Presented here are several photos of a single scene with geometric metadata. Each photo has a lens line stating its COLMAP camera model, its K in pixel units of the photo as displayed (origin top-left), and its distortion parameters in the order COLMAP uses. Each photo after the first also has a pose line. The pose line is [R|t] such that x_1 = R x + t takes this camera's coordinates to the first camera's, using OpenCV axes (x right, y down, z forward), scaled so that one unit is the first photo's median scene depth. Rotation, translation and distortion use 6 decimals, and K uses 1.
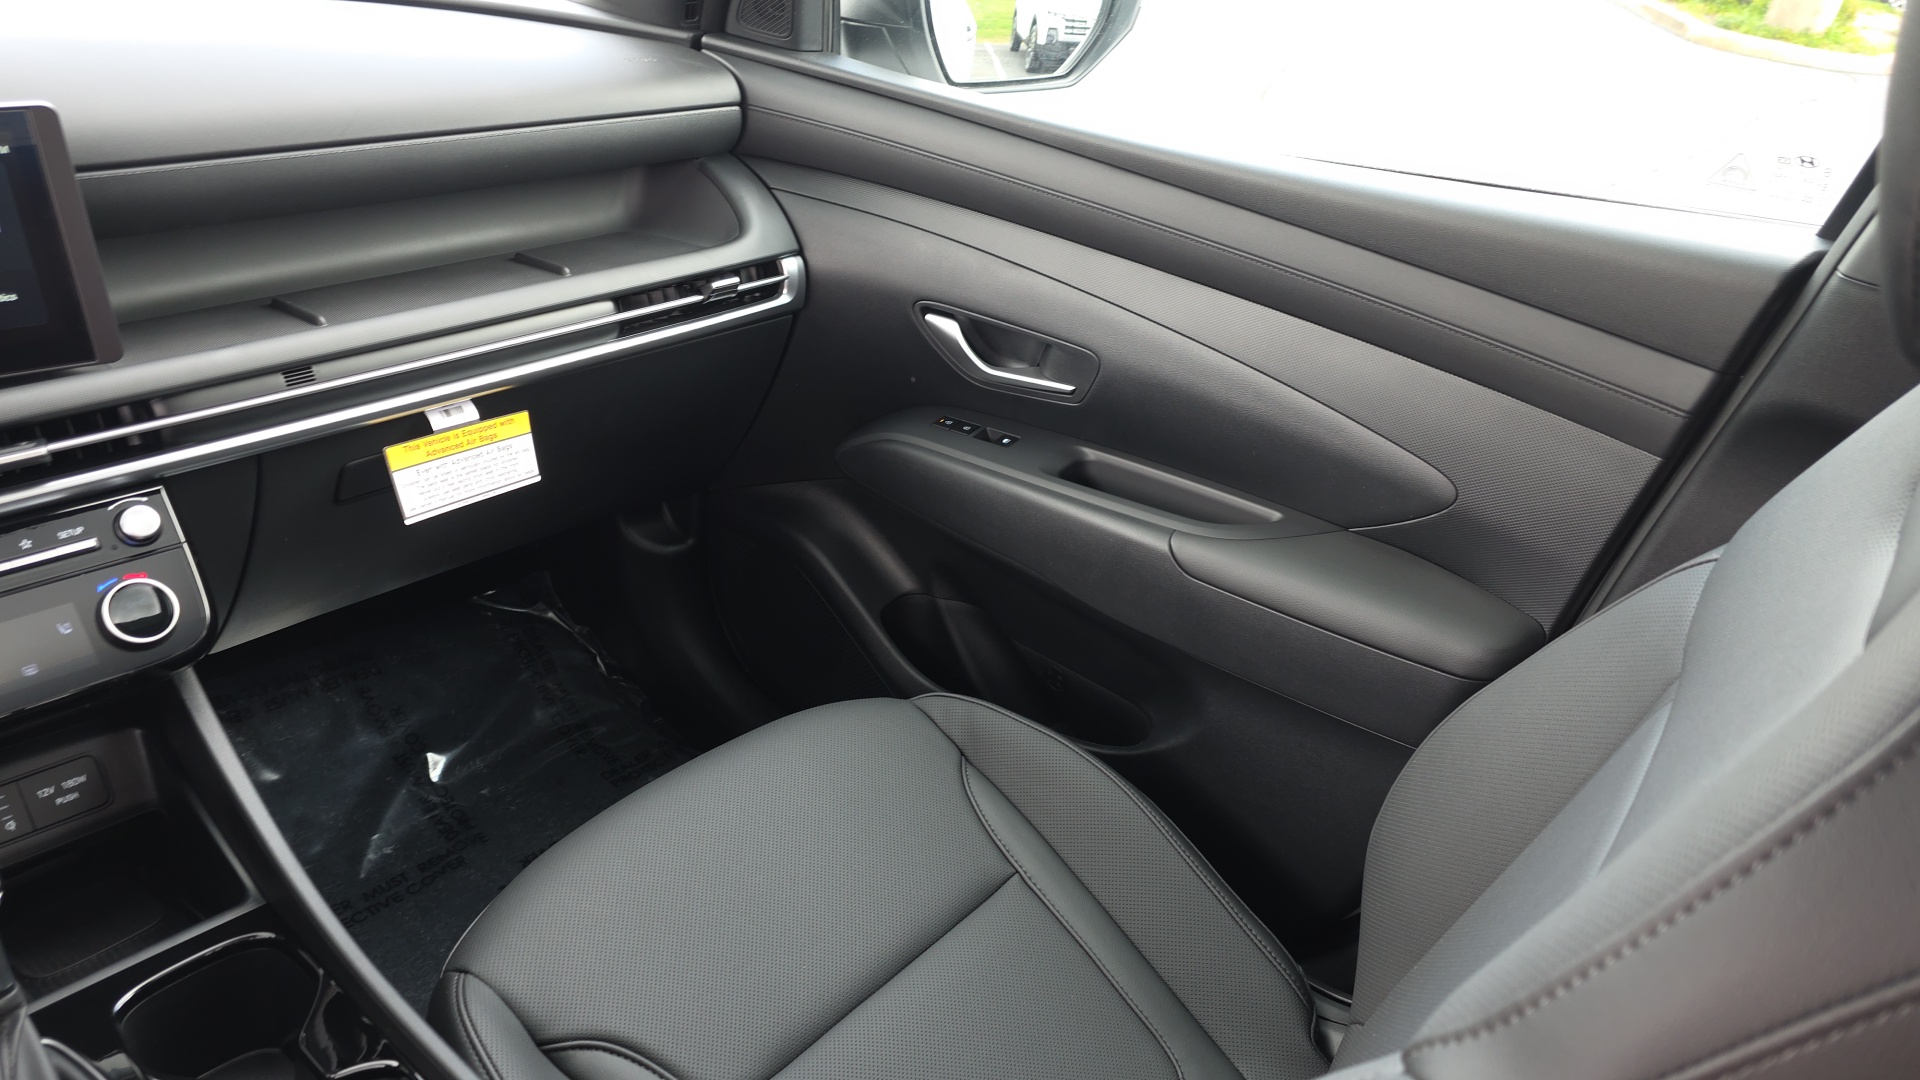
lens RADIAL K [[1295.3, 0, 930.7], [0, 1295.3, 564.6], [0, 0, 1]] dist [0.064691, -0.066875]
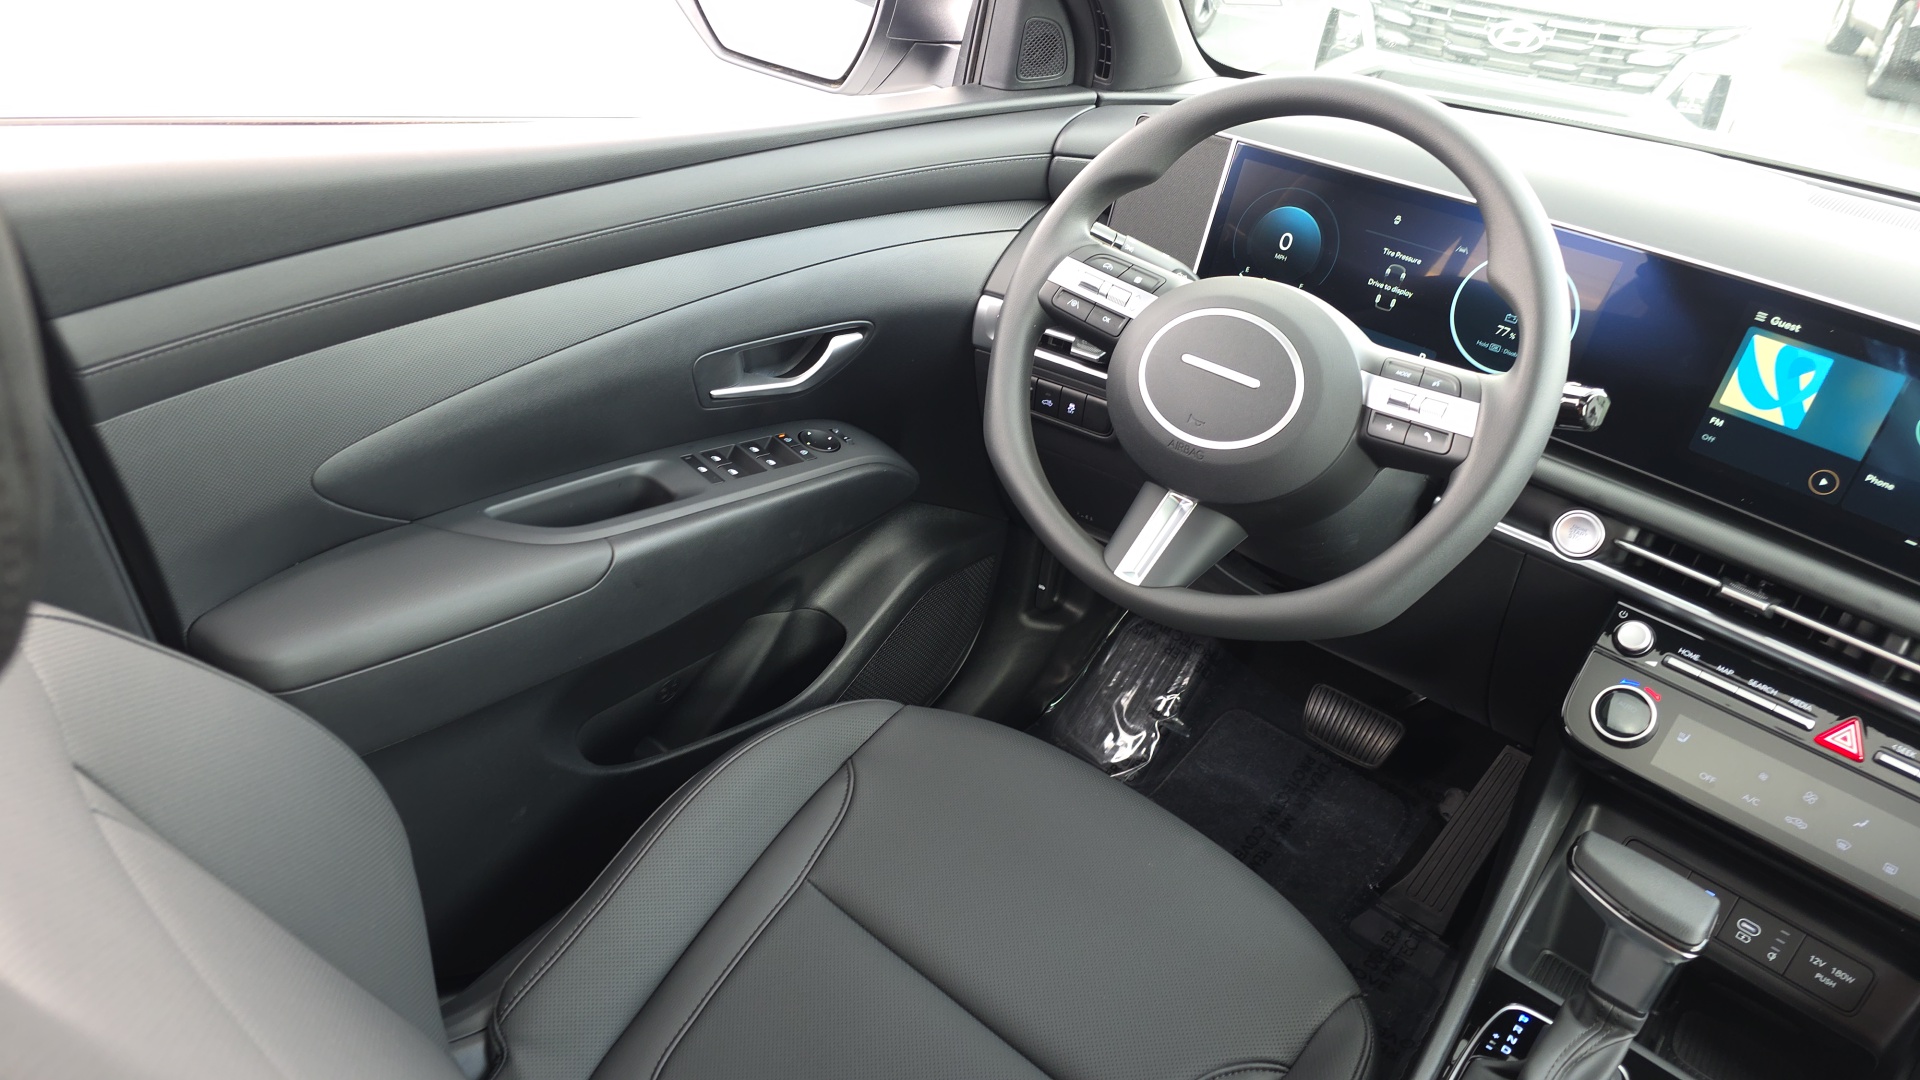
lens RADIAL K [[1297.3, 0, 932.8], [0, 1297.3, 534.1], [0, 0, 1]] dist [0.042235, -0.044867]
pose [[-0.002506, 0.410961, -0.911649, 0.131798], [-0.593213, 0.733310, 0.332199, -0.008352], [0.805042, 0.541634, 0.241949, -0.026320]]
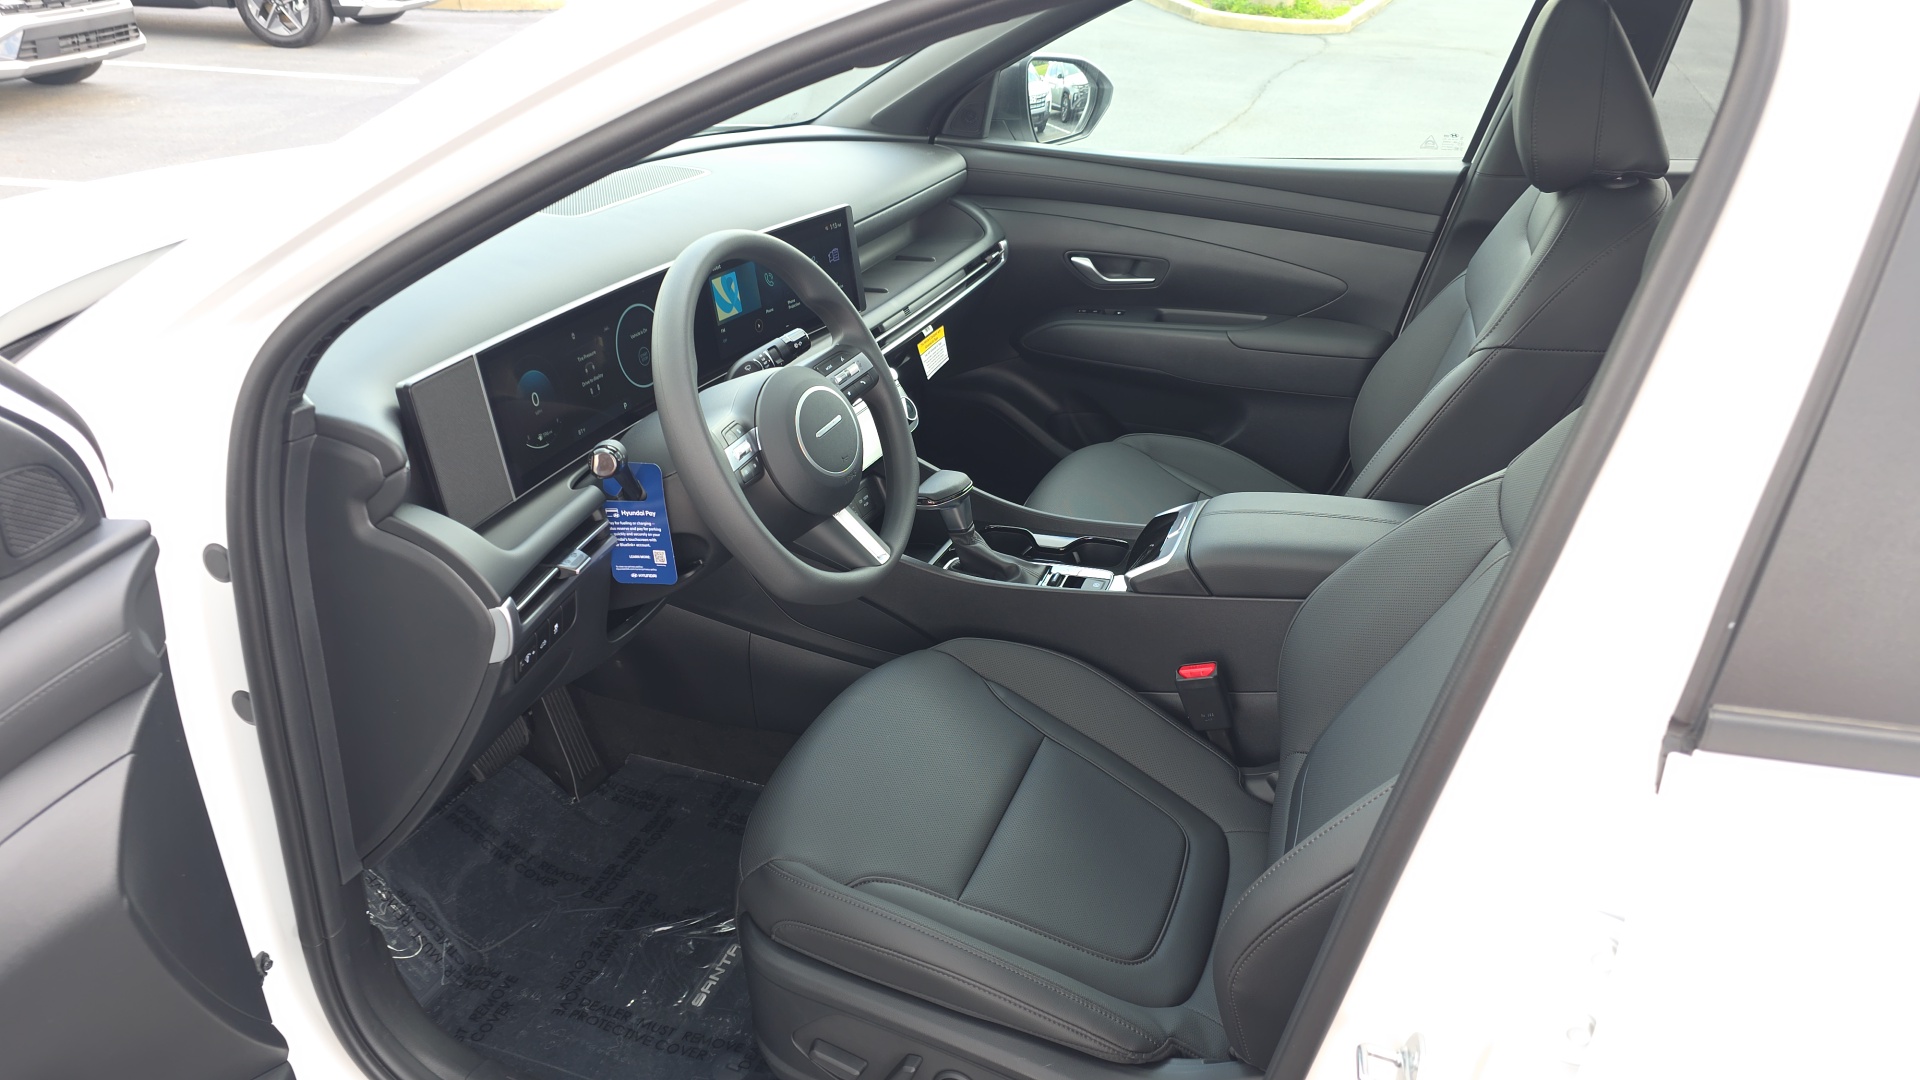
lens RADIAL K [[1304.1, 0, 939.4], [0, 1304.1, 513.4], [0, 0, 1]] dist [0.079935, -0.070080]
pose [[0.940696, -0.200583, 0.273602, -0.940781], [0.213868, 0.976672, -0.019303, 0.214664], [-0.263347, 0.076673, 0.961649, -0.980864]]
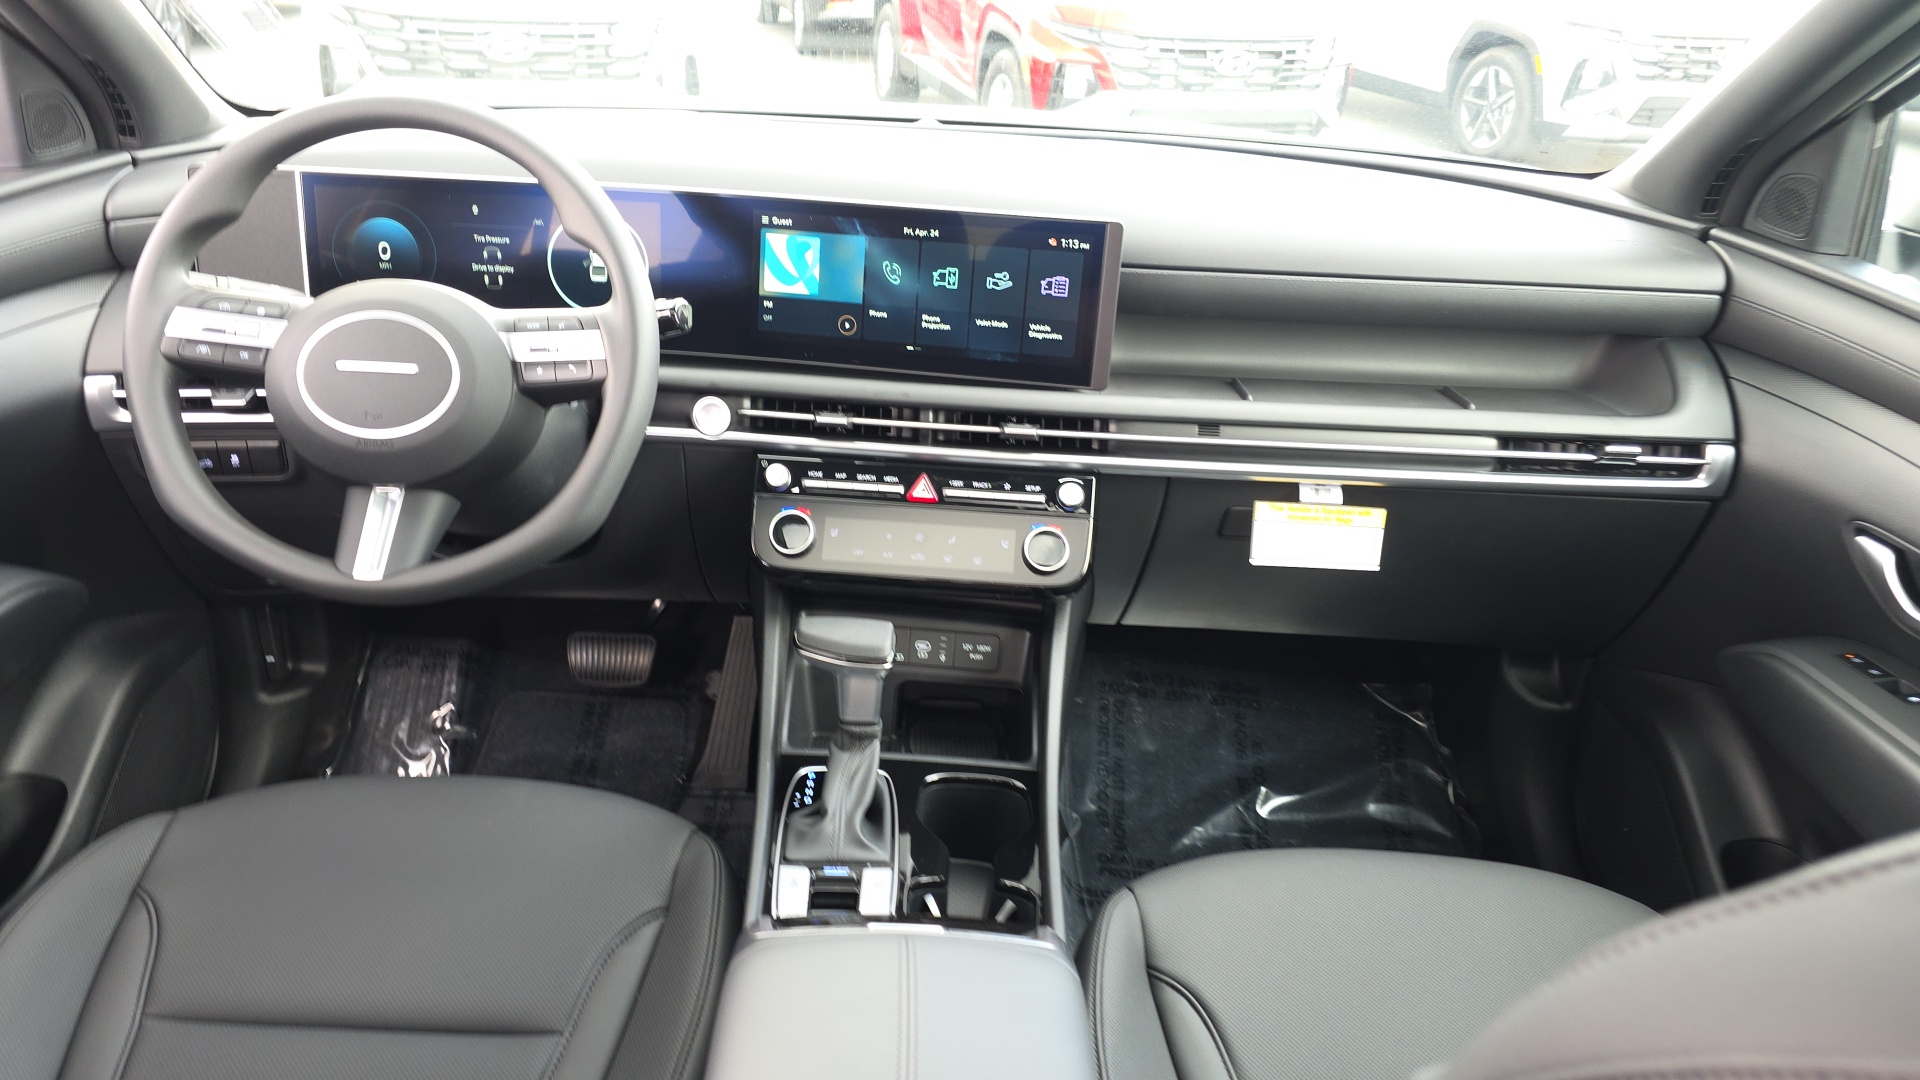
lens RADIAL K [[1285.8, 0, 931.2], [0, 1285.8, 529.4], [0, 0, 1]] dist [0.089732, -0.107733]
pose [[0.638376, 0.269383, -0.721047, 0.272917], [-0.369941, 0.928851, 0.019493, 0.026322], [0.674996, 0.254302, 0.692611, -0.077133]]
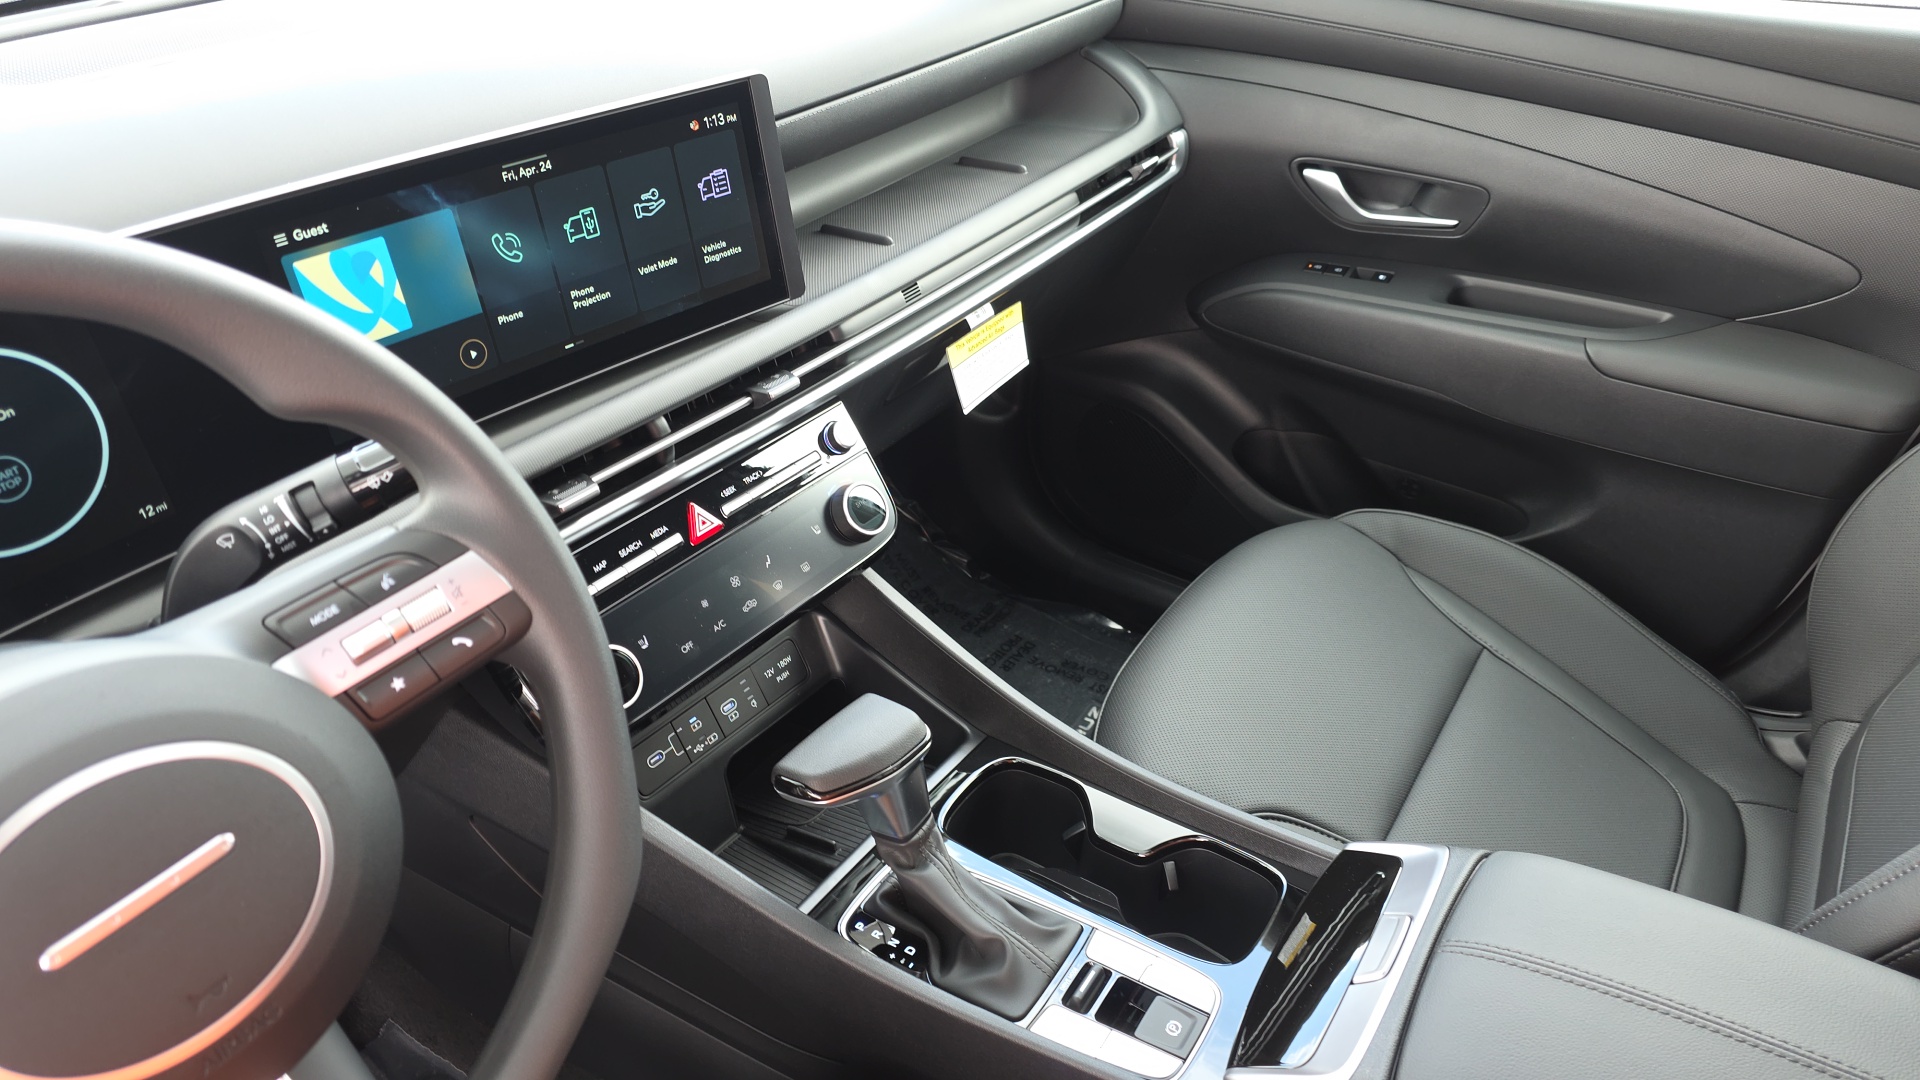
lens RADIAL K [[1300.4, 0, 969.3], [0, 1300.4, 549.3], [0, 0, 1]] dist [0.078109, -0.106956]
pose [[0.990029, -0.126779, 0.061399, -0.445387], [0.119859, 0.987154, 0.105645, -0.030527], [-0.074004, -0.097233, 0.992507, -0.127820]]
